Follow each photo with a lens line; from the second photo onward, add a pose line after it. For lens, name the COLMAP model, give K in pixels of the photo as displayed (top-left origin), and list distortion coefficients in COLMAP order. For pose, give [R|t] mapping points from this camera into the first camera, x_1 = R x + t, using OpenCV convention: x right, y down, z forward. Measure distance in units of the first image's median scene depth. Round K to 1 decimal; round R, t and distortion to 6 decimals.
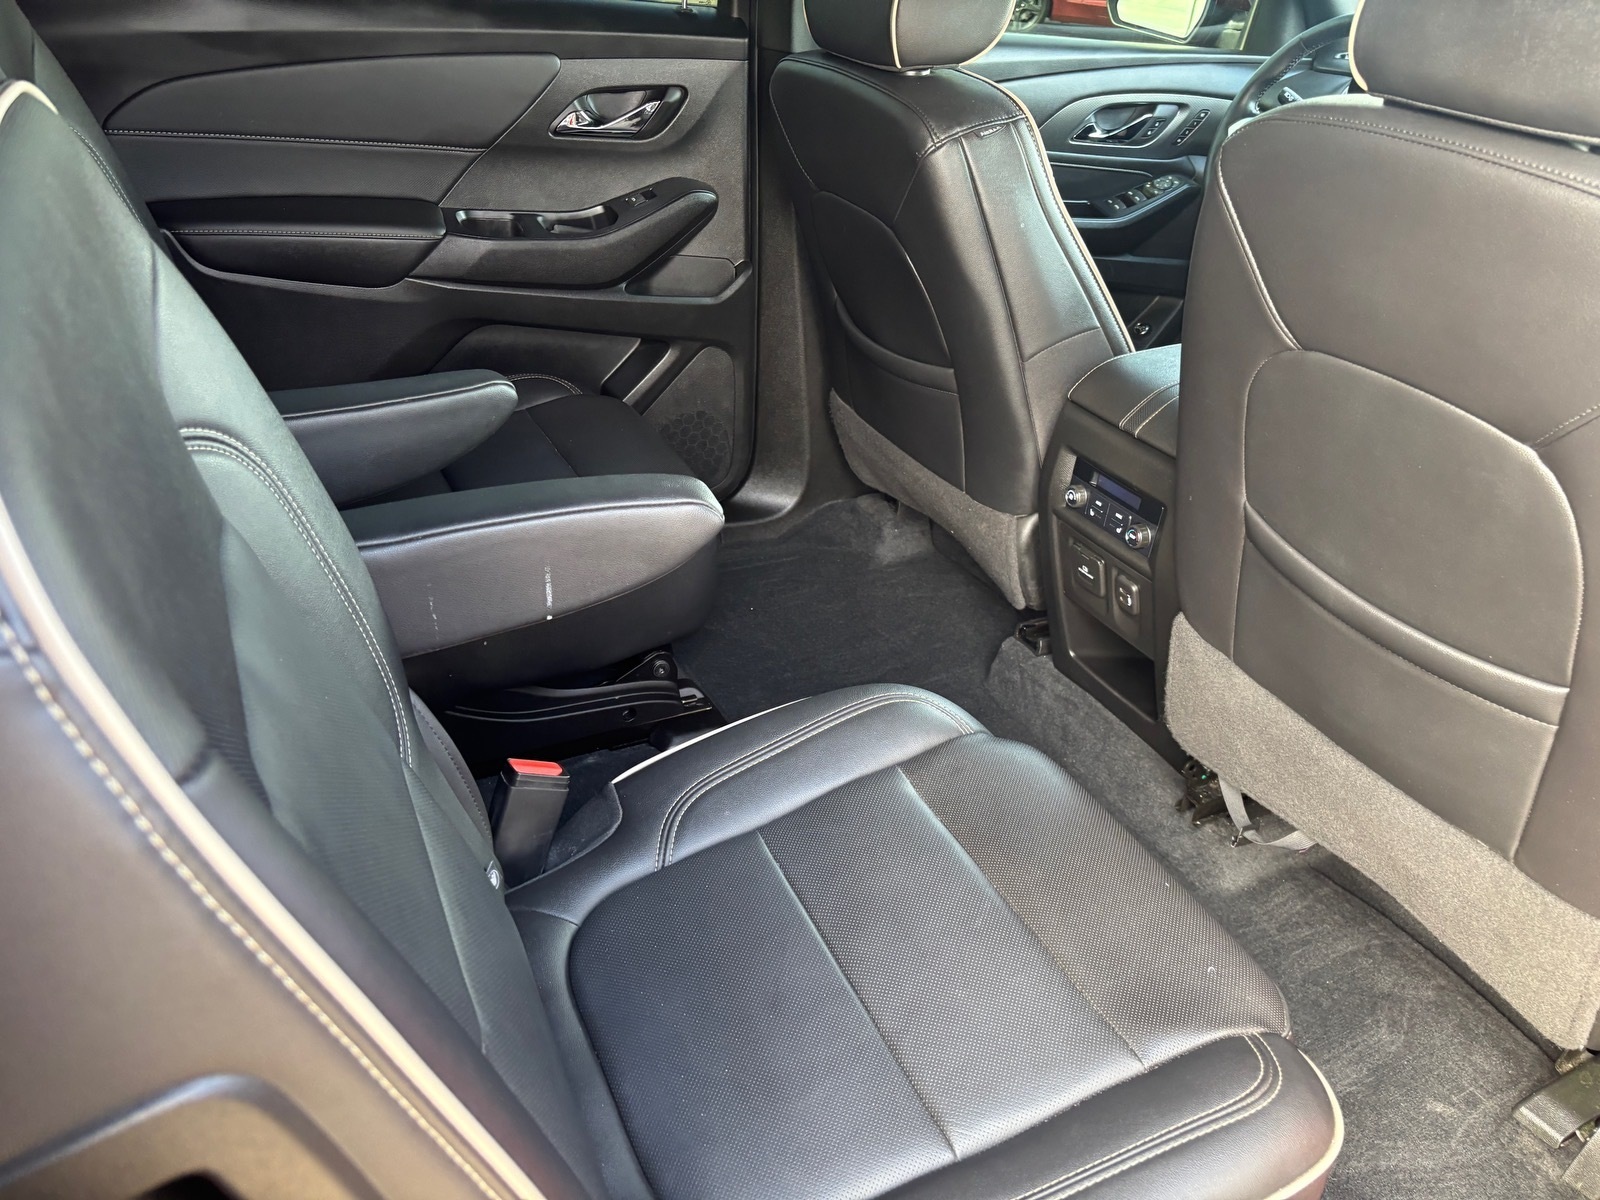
lens RADIAL K [[1246.2, 0, 828.3], [0, 1246.2, 600.3], [0, 0, 1]] dist [0.002916, -0.003884]
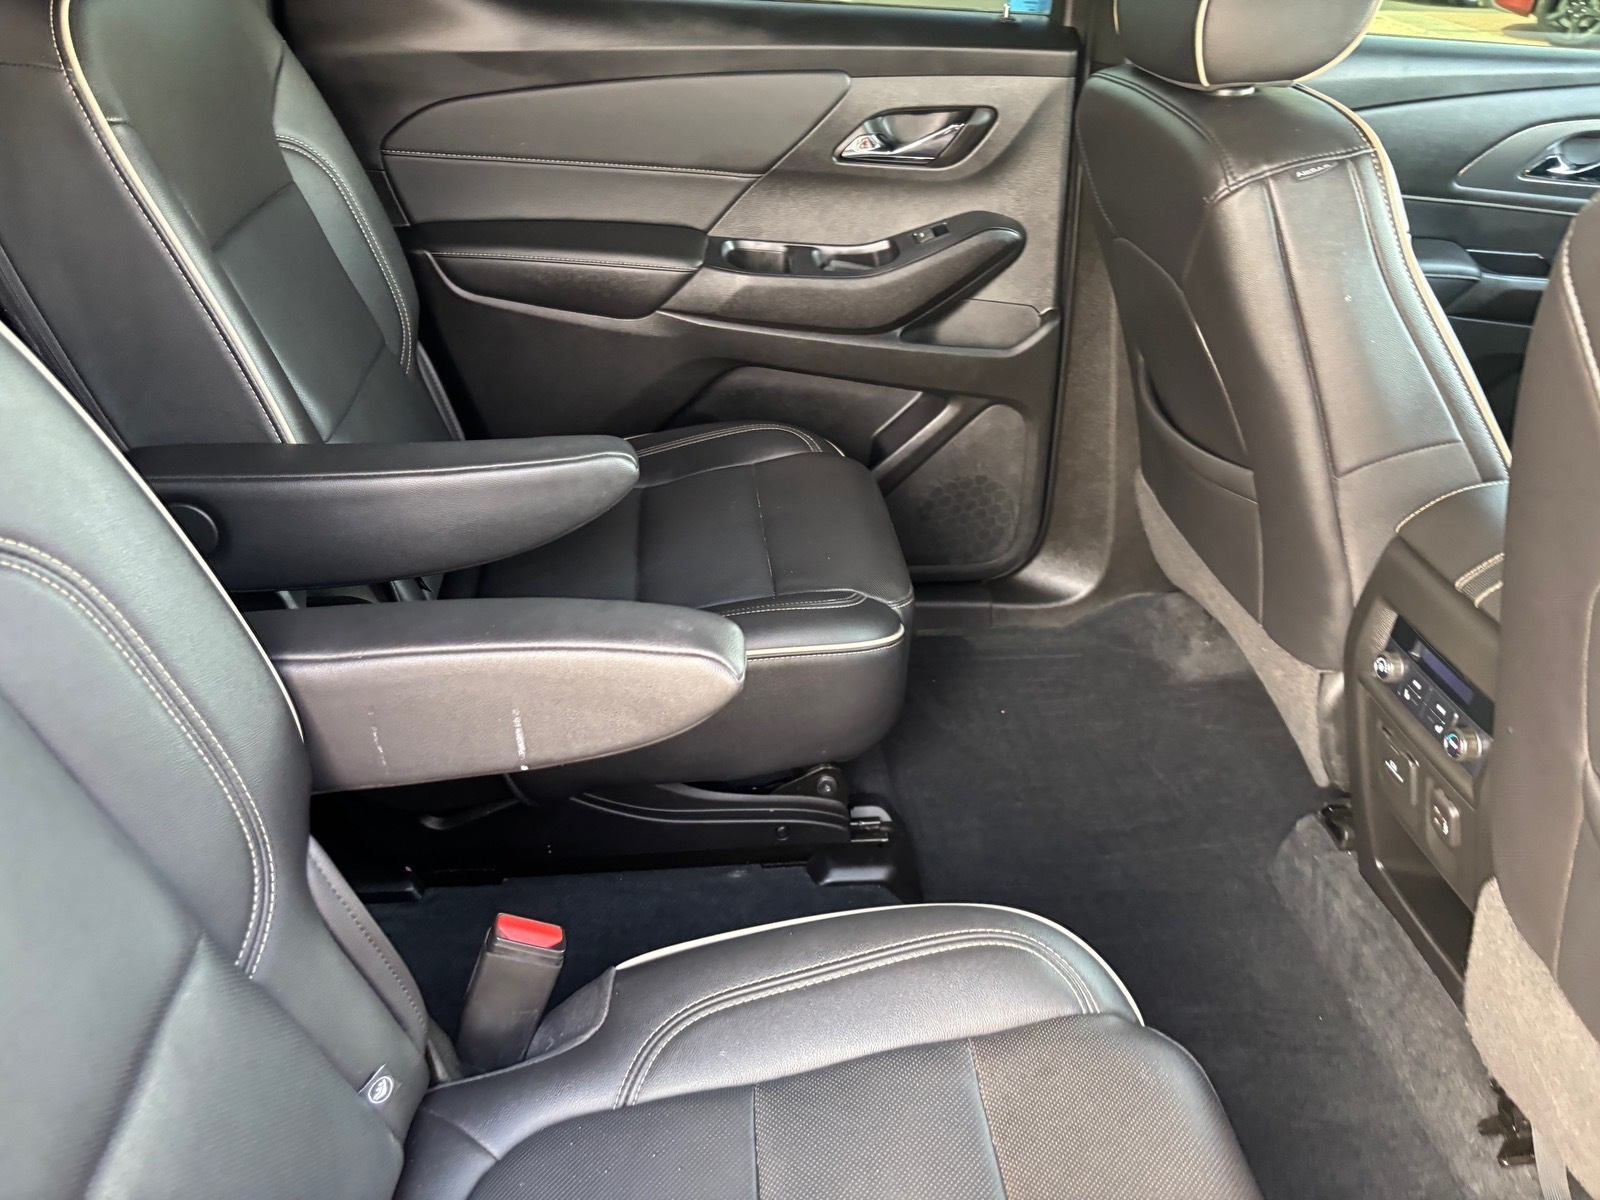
lens RADIAL K [[1236.6, 0, 801.8], [0, 1236.6, 572.3], [0, 0, 1]] dist [0.059987, -0.112680]
pose [[0.922979, 0.136830, -0.359704, 0.119360], [-0.146634, 0.989191, 0.000032, -0.077062], [0.355820, 0.052715, 0.933067, 0.172170]]
